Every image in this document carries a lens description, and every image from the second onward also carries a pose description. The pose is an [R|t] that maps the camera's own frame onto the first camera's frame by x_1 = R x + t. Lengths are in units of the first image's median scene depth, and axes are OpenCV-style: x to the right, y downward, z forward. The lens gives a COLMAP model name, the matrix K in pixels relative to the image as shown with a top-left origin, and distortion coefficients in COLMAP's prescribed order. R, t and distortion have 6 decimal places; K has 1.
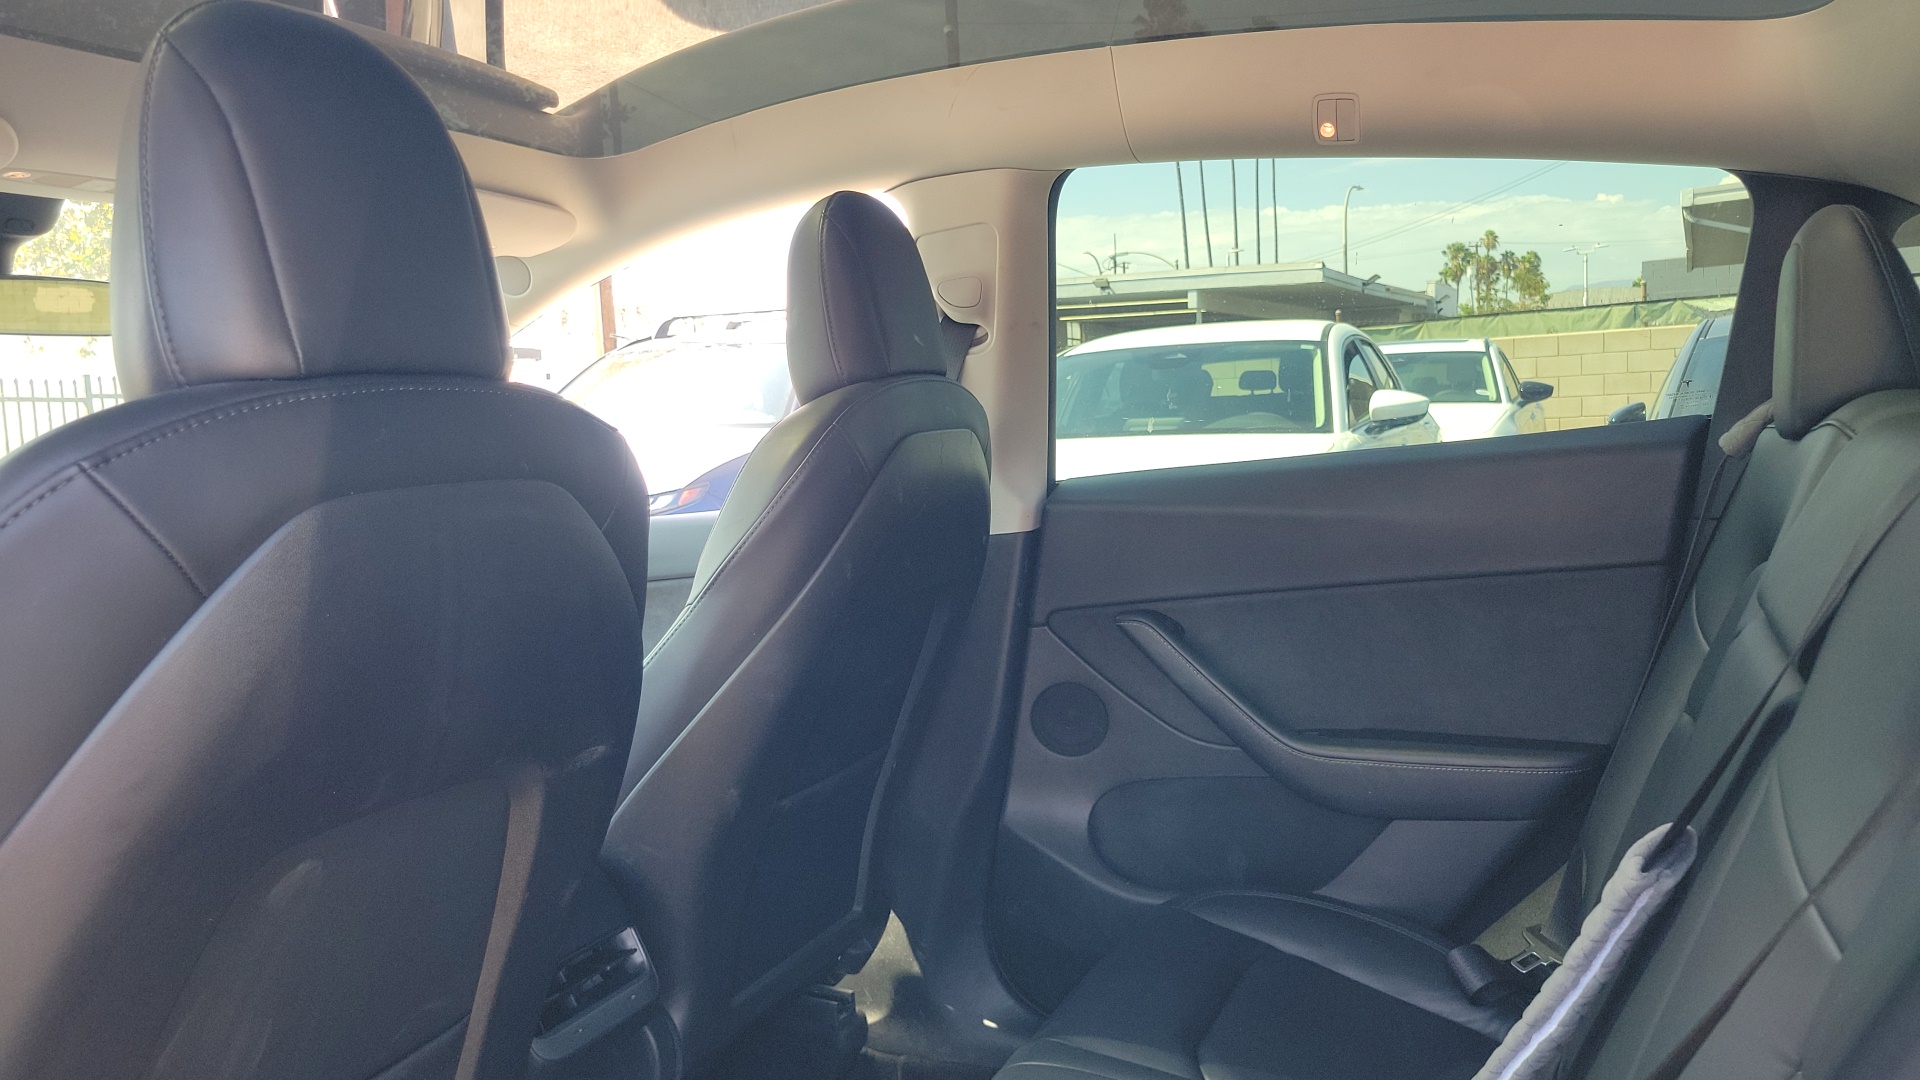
lens RADIAL K [[1436.9, 0, 967.7], [0, 1436.9, 551.8], [0, 0, 1]] dist [0.023854, -0.006162]
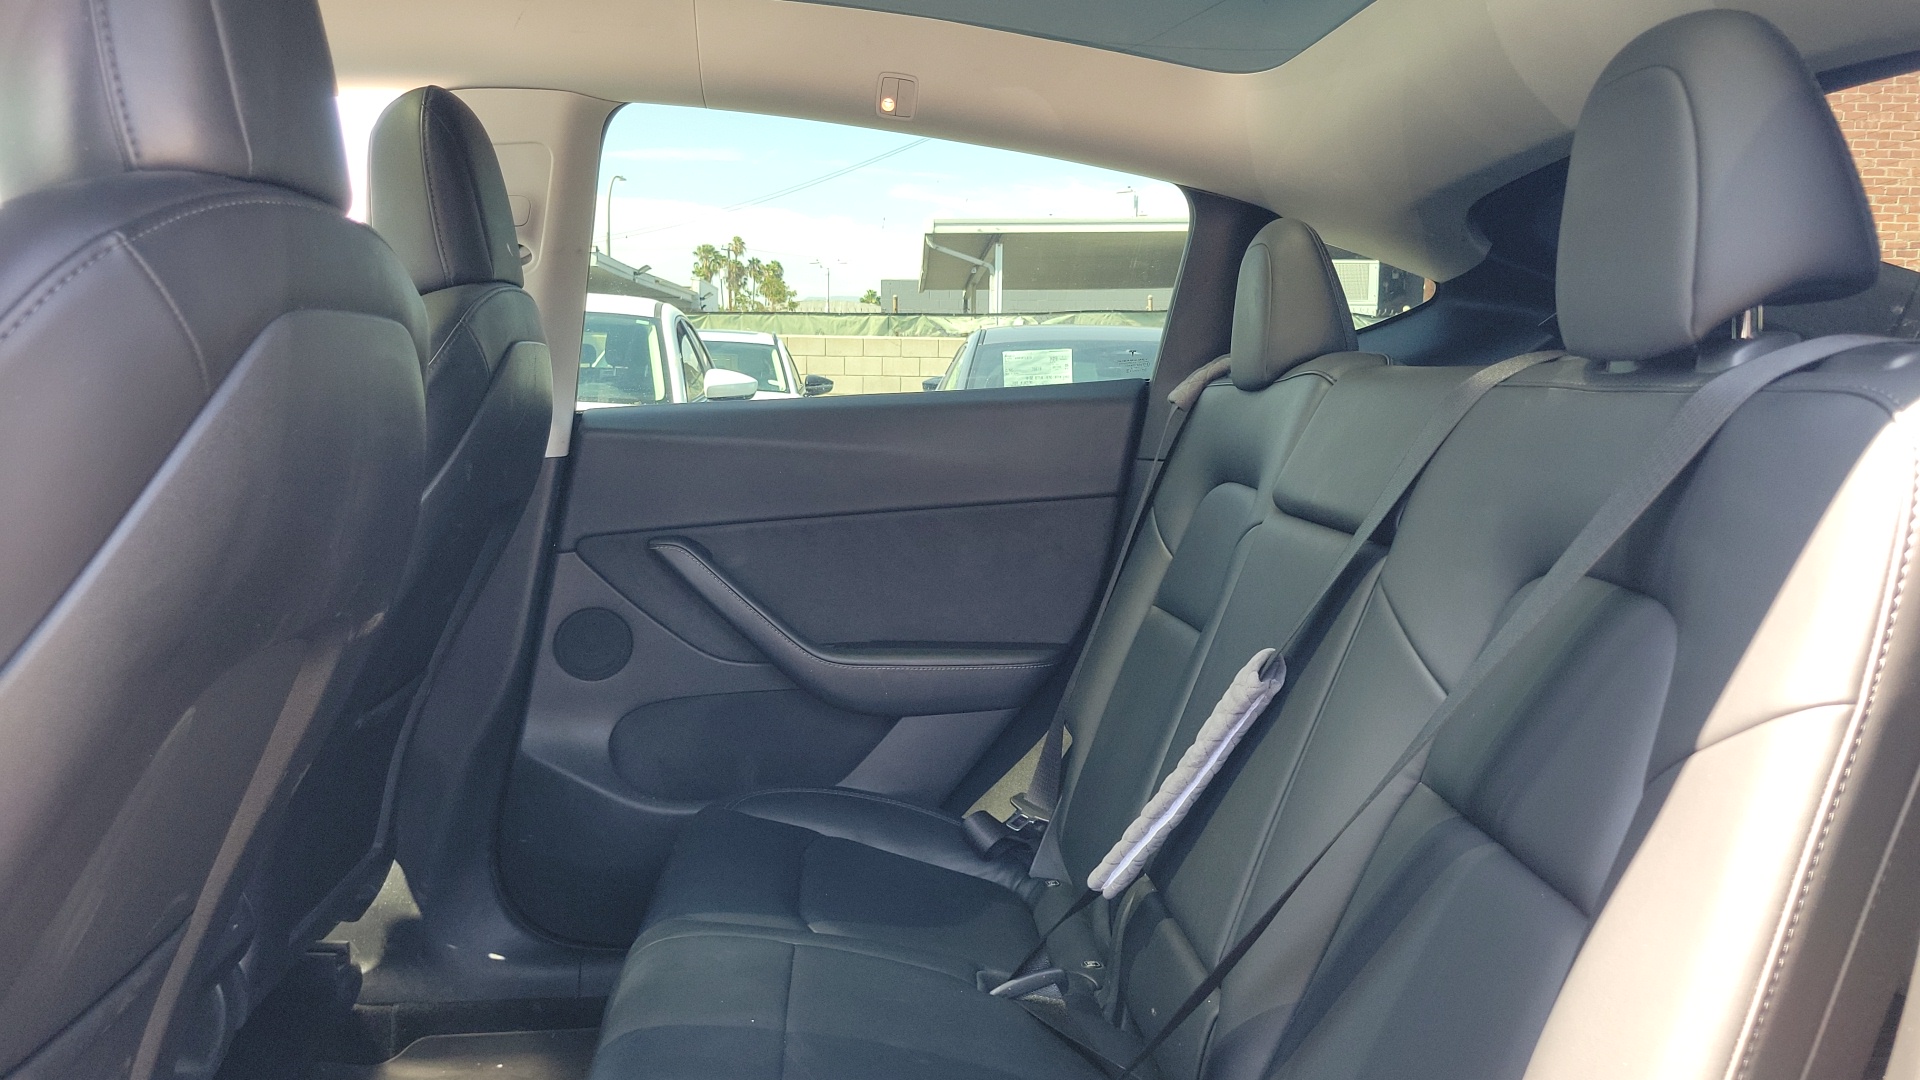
lens RADIAL K [[1436.9, 0, 967.7], [0, 1436.9, 551.8], [0, 0, 1]] dist [0.023854, -0.006162]
pose [[0.870464, 0.007356, 0.492177, -0.201214], [-0.010691, 0.999935, 0.003965, 0.044151], [-0.492116, -0.008713, 0.870486, -0.019729]]
